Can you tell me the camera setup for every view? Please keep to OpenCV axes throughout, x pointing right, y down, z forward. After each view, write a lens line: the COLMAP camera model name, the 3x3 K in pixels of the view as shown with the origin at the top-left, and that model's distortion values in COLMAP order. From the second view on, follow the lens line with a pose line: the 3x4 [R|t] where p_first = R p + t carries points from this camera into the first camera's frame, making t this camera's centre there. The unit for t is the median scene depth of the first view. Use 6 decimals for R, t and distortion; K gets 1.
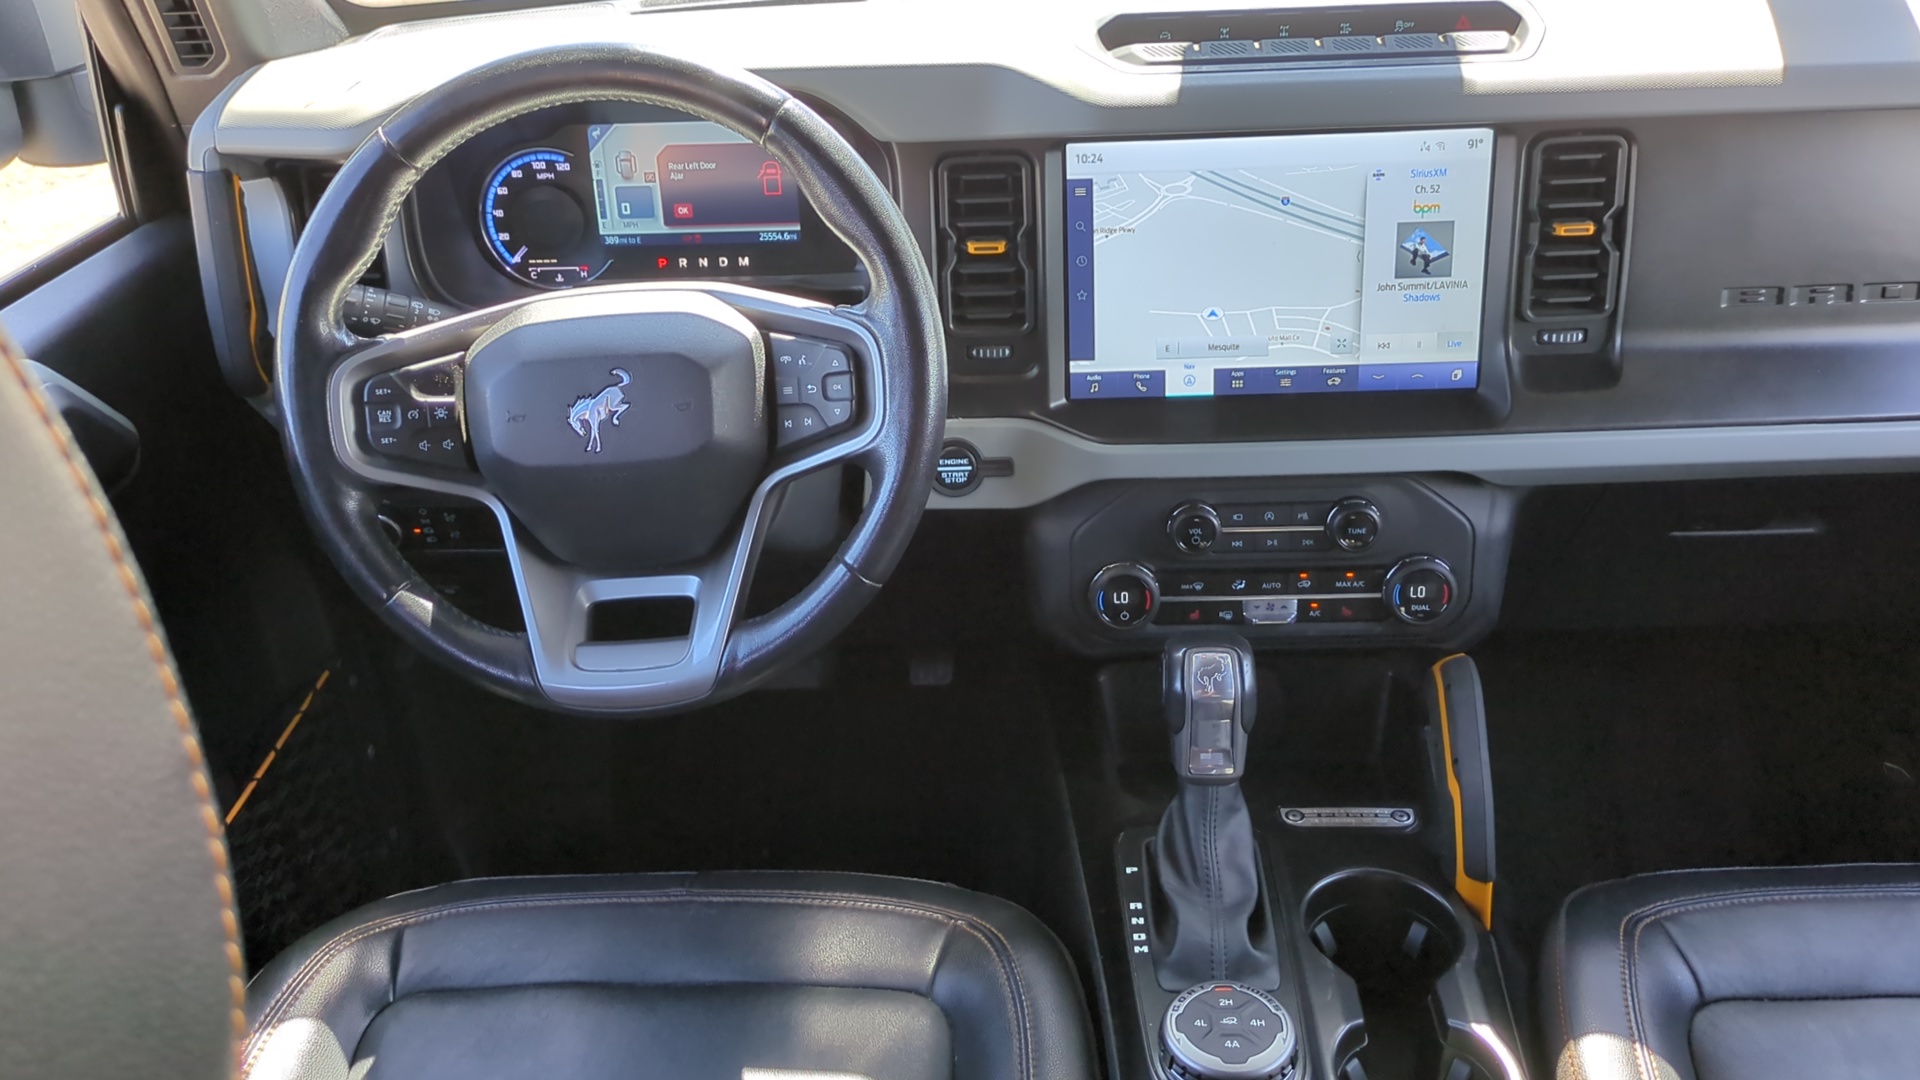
lens RADIAL K [[1655.4, 0, 966.8], [0, 1655.4, 523.3], [0, 0, 1]] dist [0.101225, -0.138542]
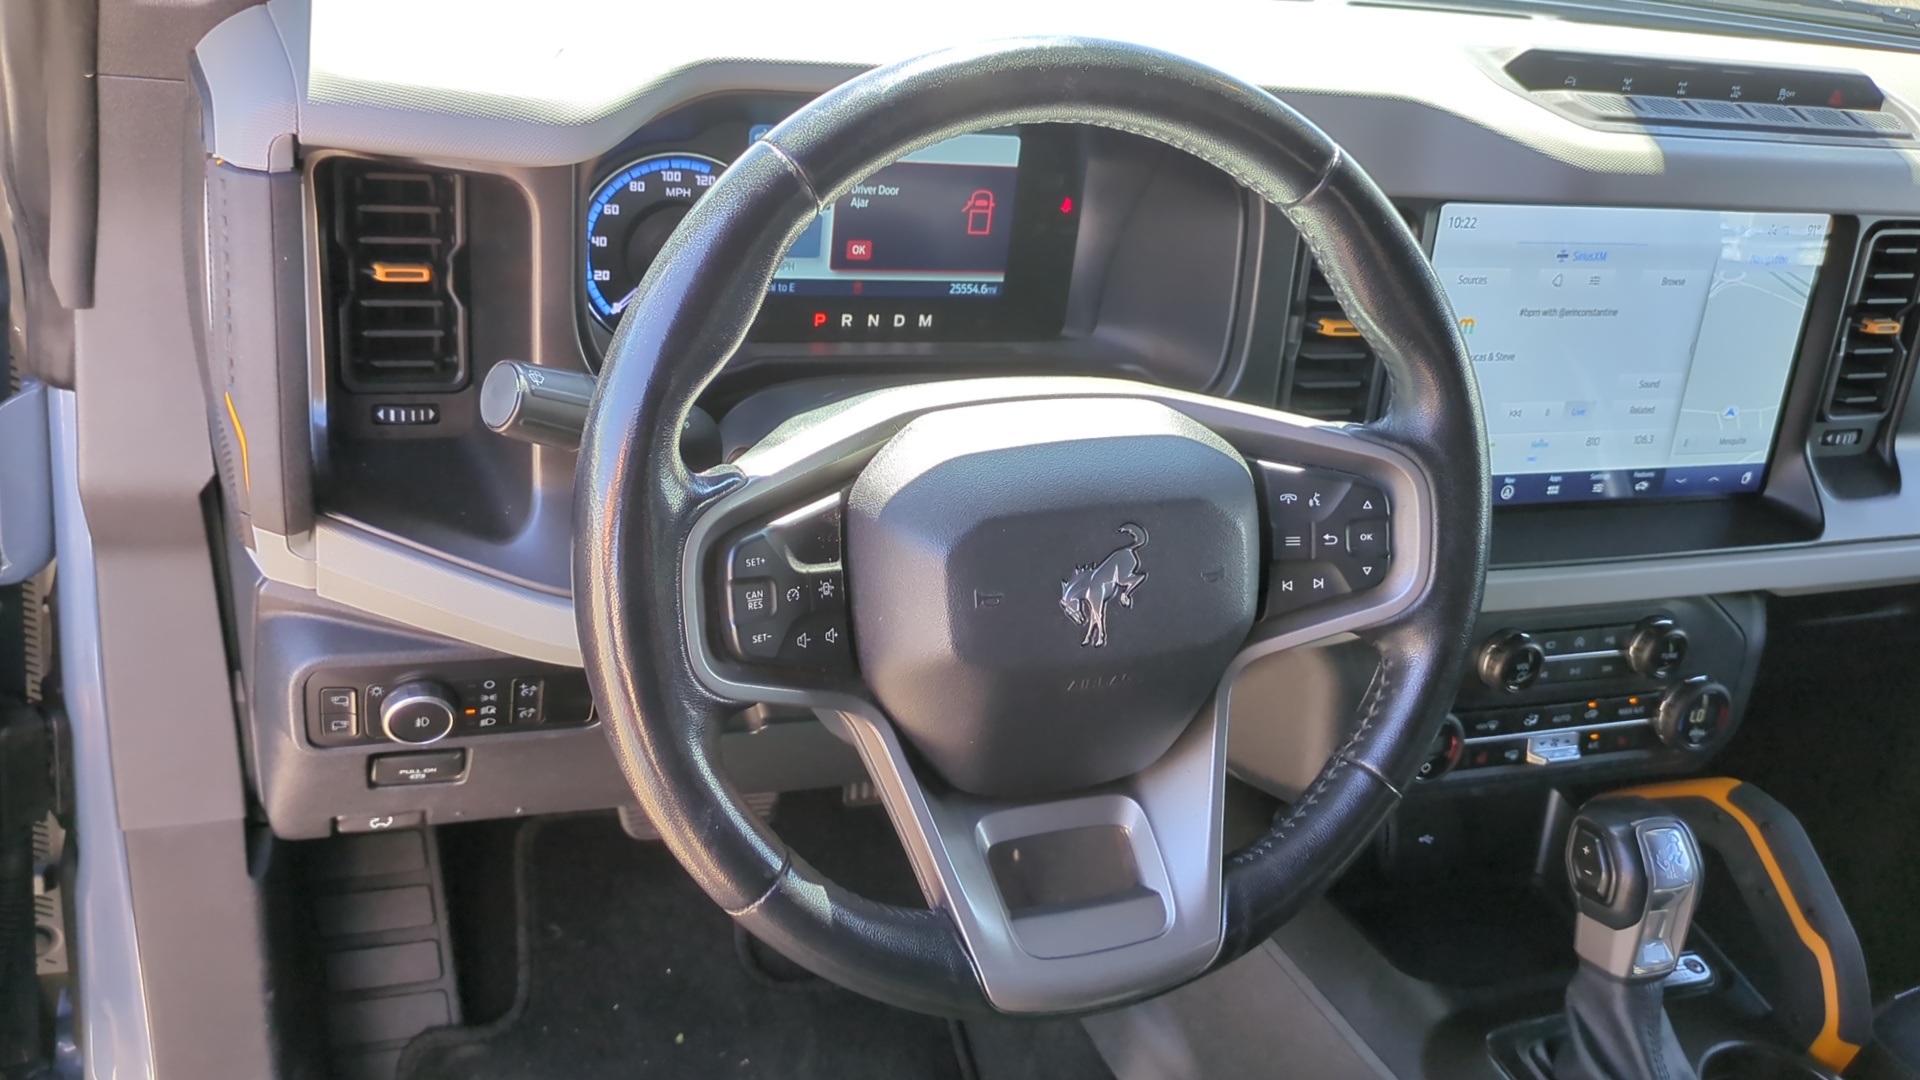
lens RADIAL K [[1655.4, 0, 962.6], [0, 1655.4, 534.5], [0, 0, 1]] dist [0.101225, -0.138542]
pose [[0.905384, -0.029126, 0.423593, -0.470166], [0.014575, 0.999188, 0.037551, -0.096478], [-0.424343, -0.027825, 0.905074, 0.343568]]
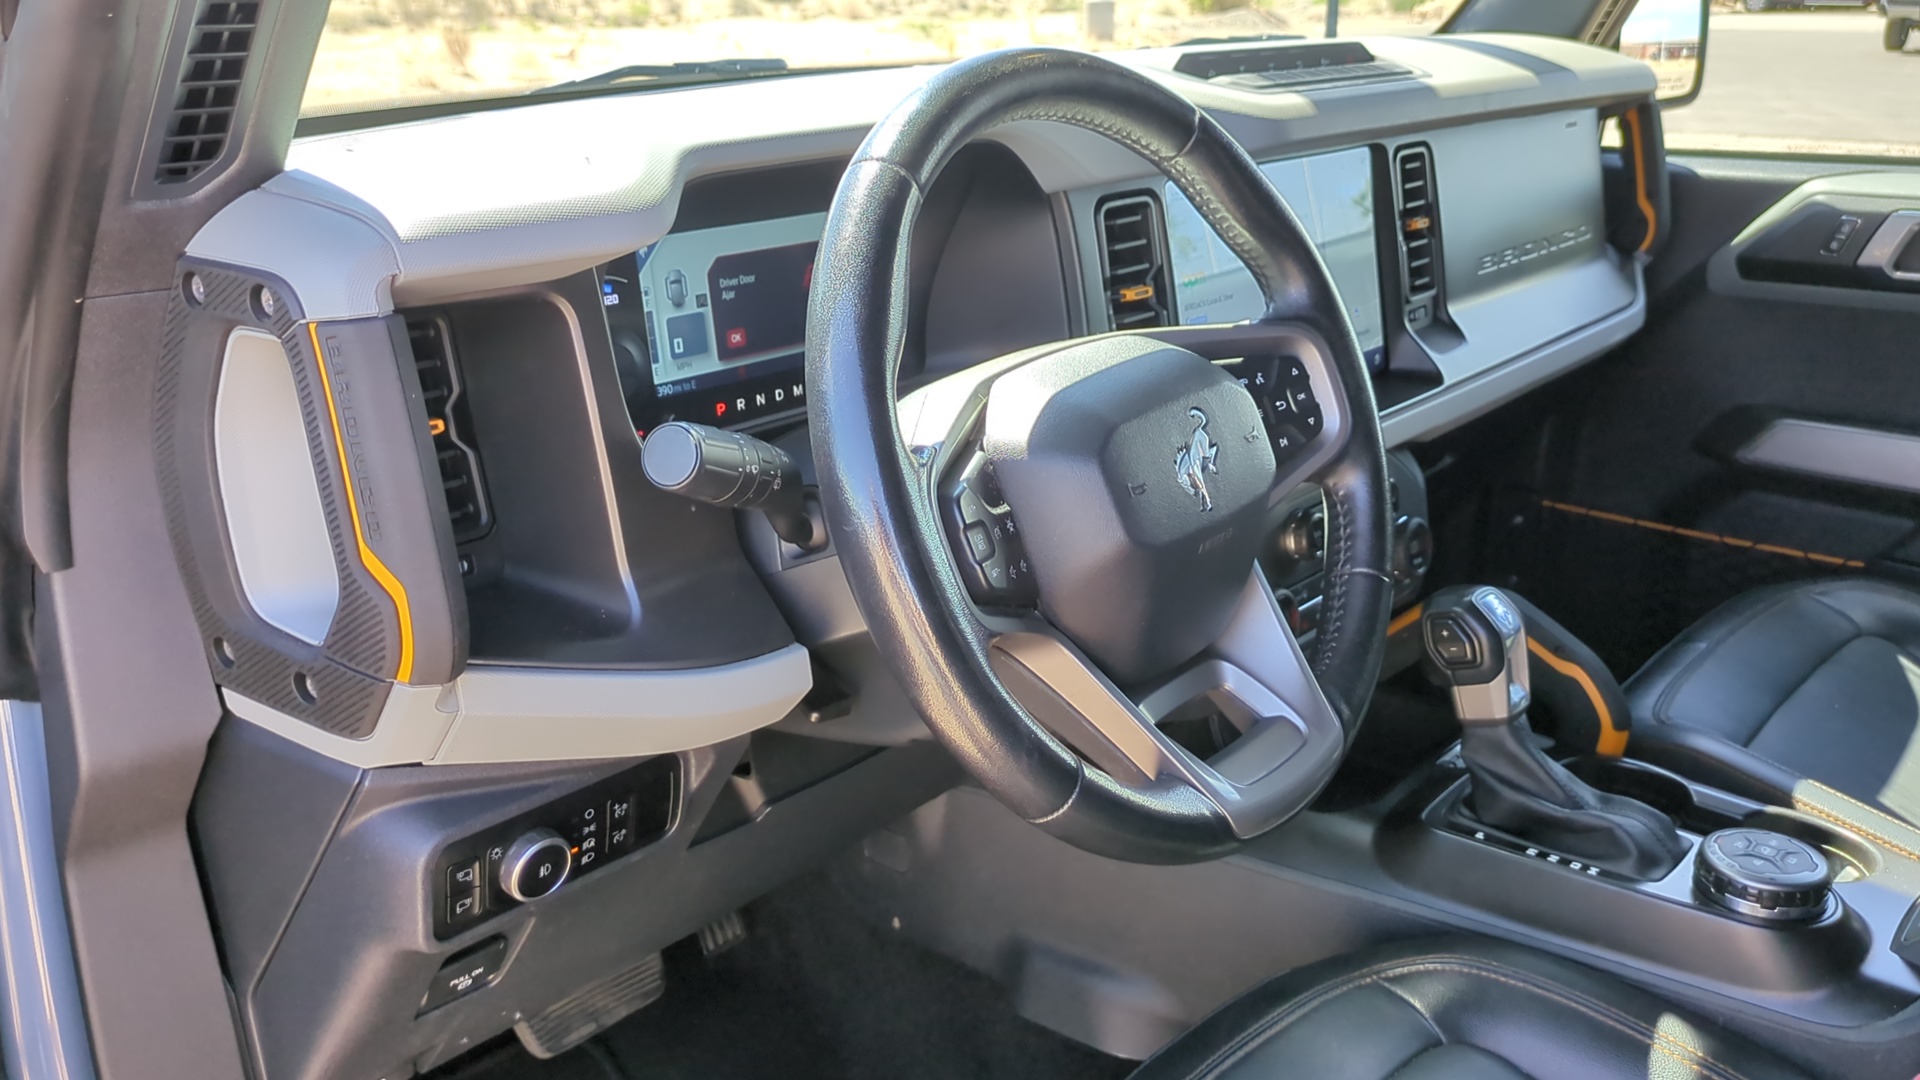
lens RADIAL K [[1655.4, 0, 969.7], [0, 1655.4, 539.4], [0, 0, 1]] dist [0.101225, -0.138542]
pose [[0.618136, -0.214205, 0.756322, -0.767835], [0.352596, 0.935488, -0.023226, -0.043795], [-0.702555, 0.281032, 0.653787, 0.463566]]
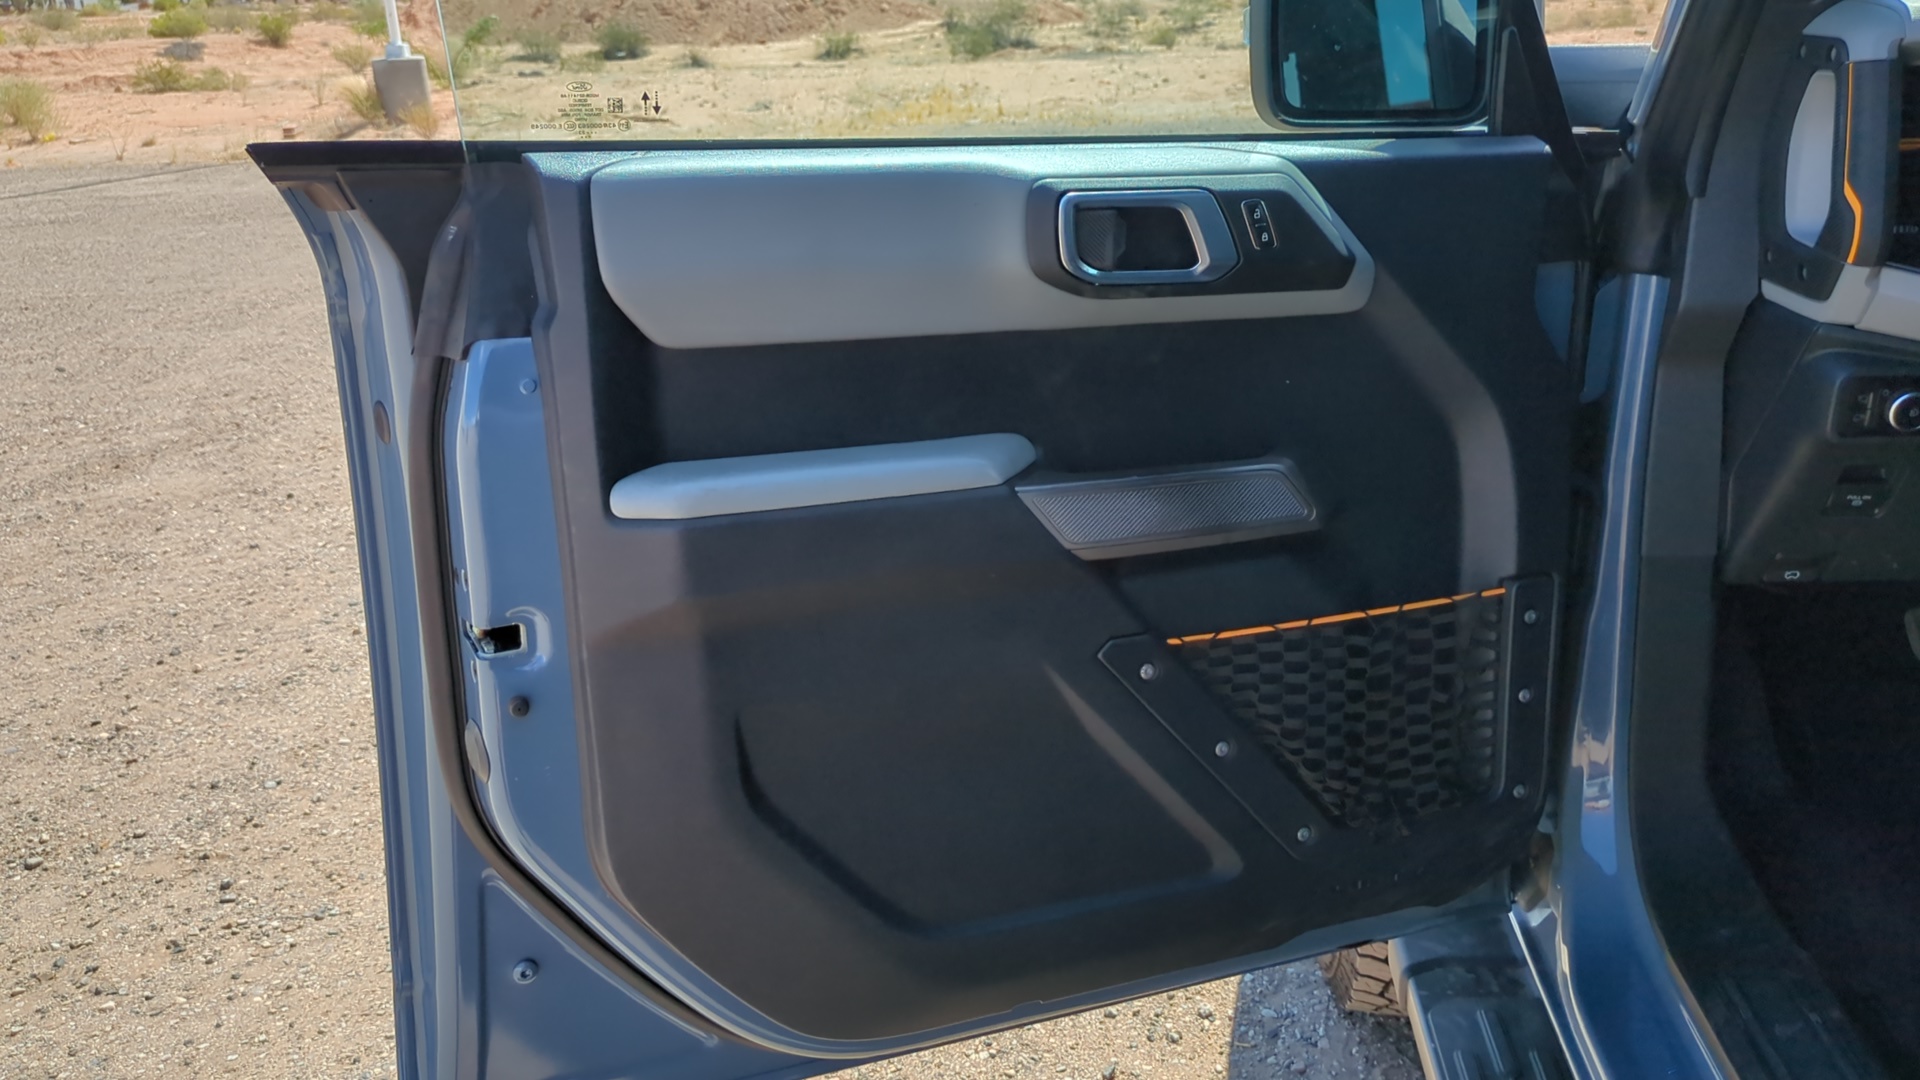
lens RADIAL K [[1655.4, 0, 989.6], [0, 1655.4, 569.4], [0, 0, 1]] dist [0.101225, -0.138542]
pose [[0.999640, -0.002248, -0.026734, -0.999352], [-0.002135, 0.986655, -0.162810, 0.310891], [0.026743, 0.162808, 0.986295, -0.088371]]
